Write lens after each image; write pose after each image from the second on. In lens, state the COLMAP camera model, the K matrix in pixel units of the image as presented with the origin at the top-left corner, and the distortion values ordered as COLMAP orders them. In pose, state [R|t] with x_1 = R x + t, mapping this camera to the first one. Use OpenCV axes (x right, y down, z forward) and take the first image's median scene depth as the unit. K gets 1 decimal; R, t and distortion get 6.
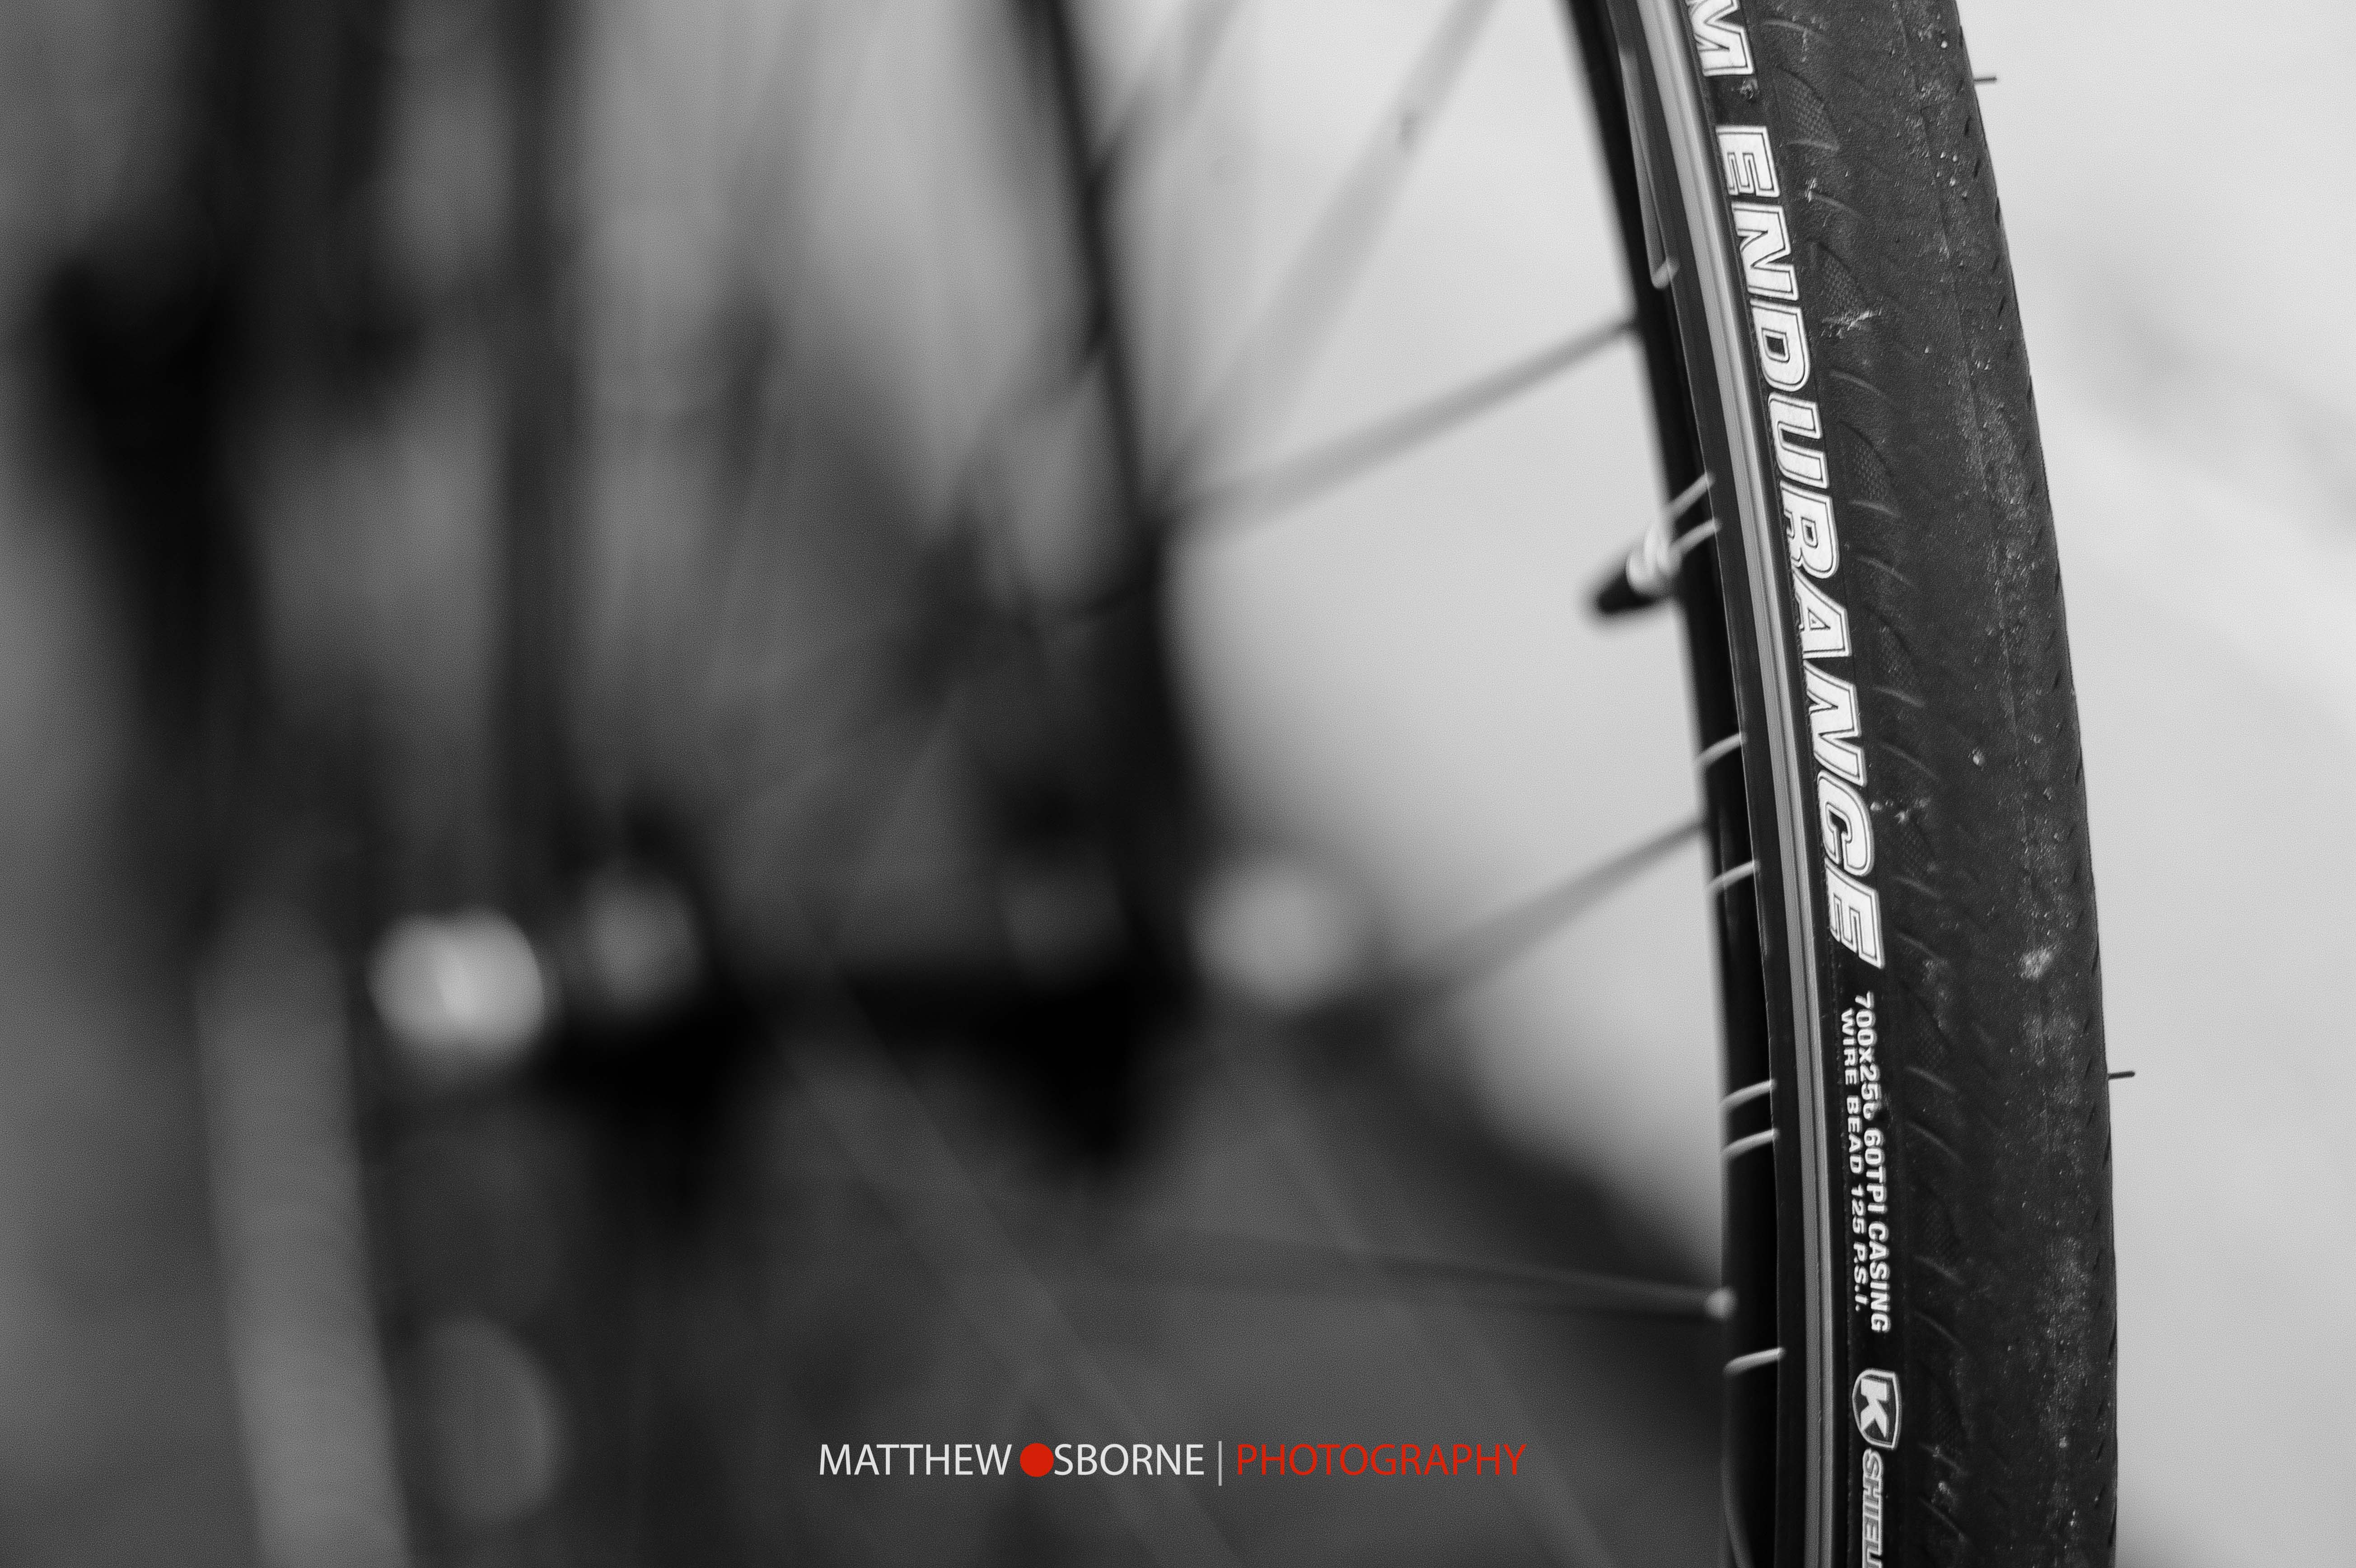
lens RADIAL K [[5301.9, 0, 1177.2], [0, 5301.9, 781.9], [0, 0, 1]] dist [0.025644, 0.000000]
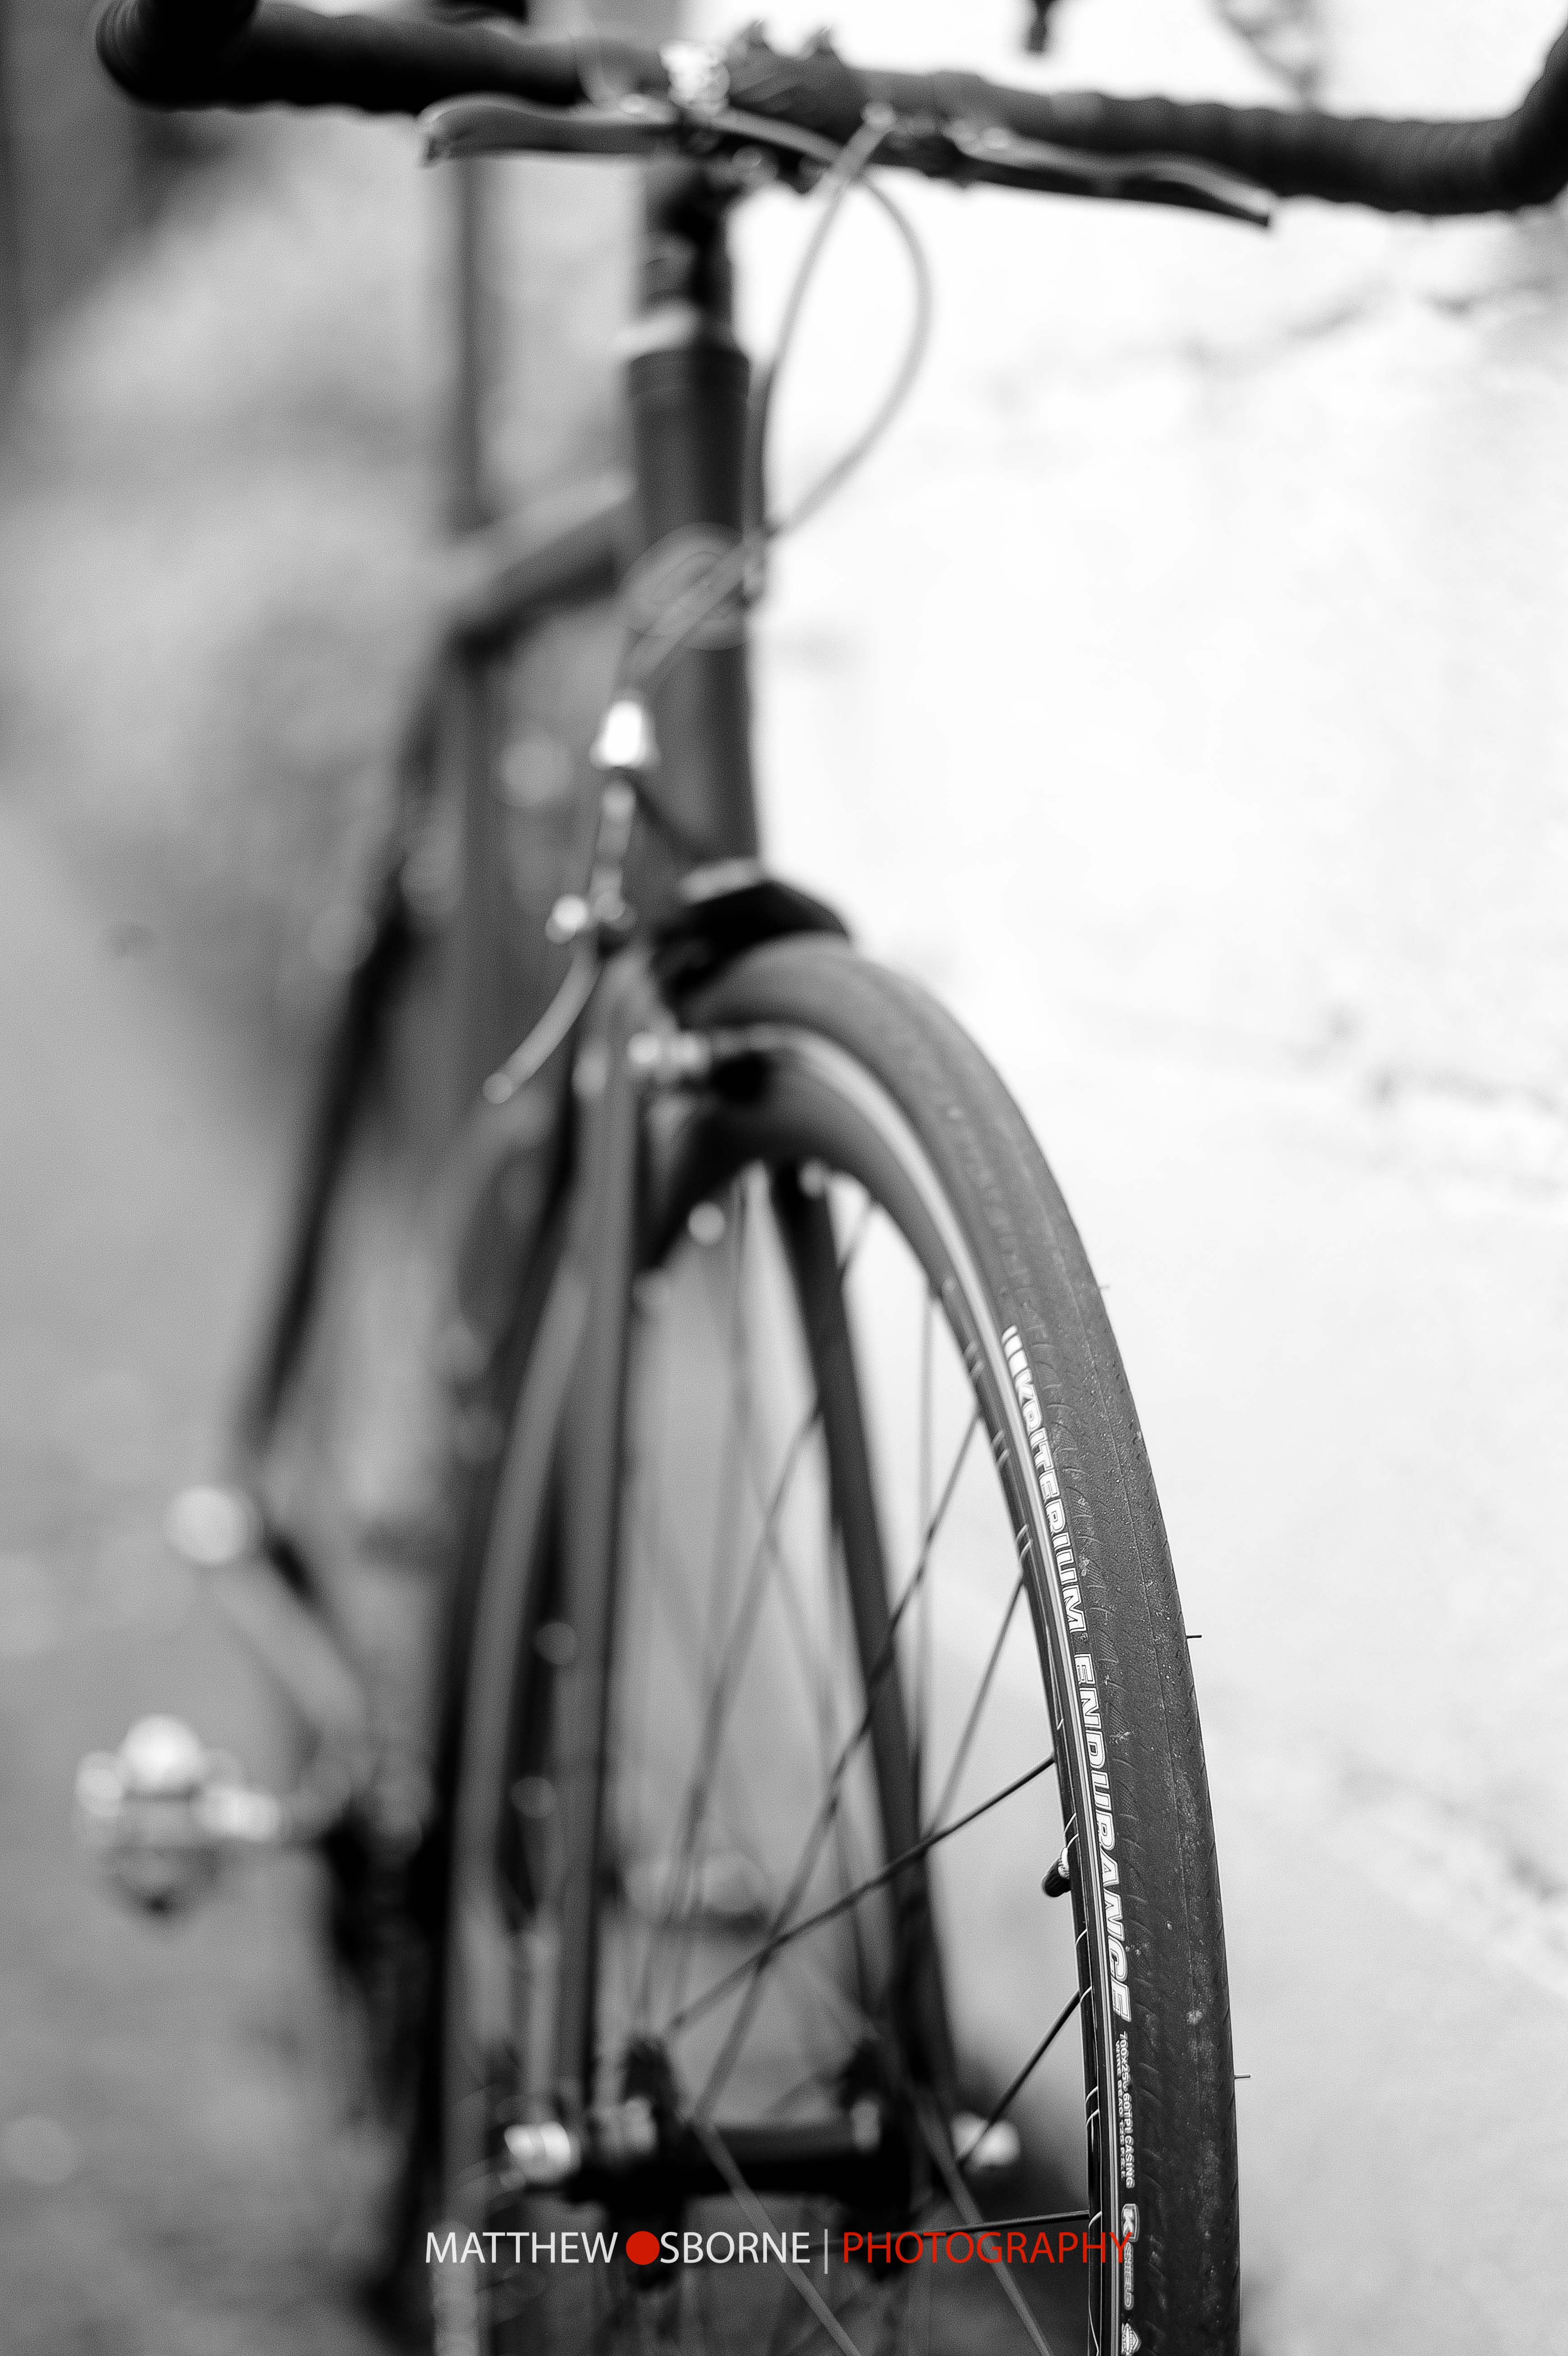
lens RADIAL K [[5301.9, 0, 783.3], [0, 5301.9, 1178.8], [0, 0, 1]] dist [0.025644, 0.000000]
pose [[0.992604, -0.004742, -0.121303, 0.261860], [-0.025908, 0.967940, -0.249841, 0.256374], [0.118599, 0.251136, 0.960659, -1.278981]]
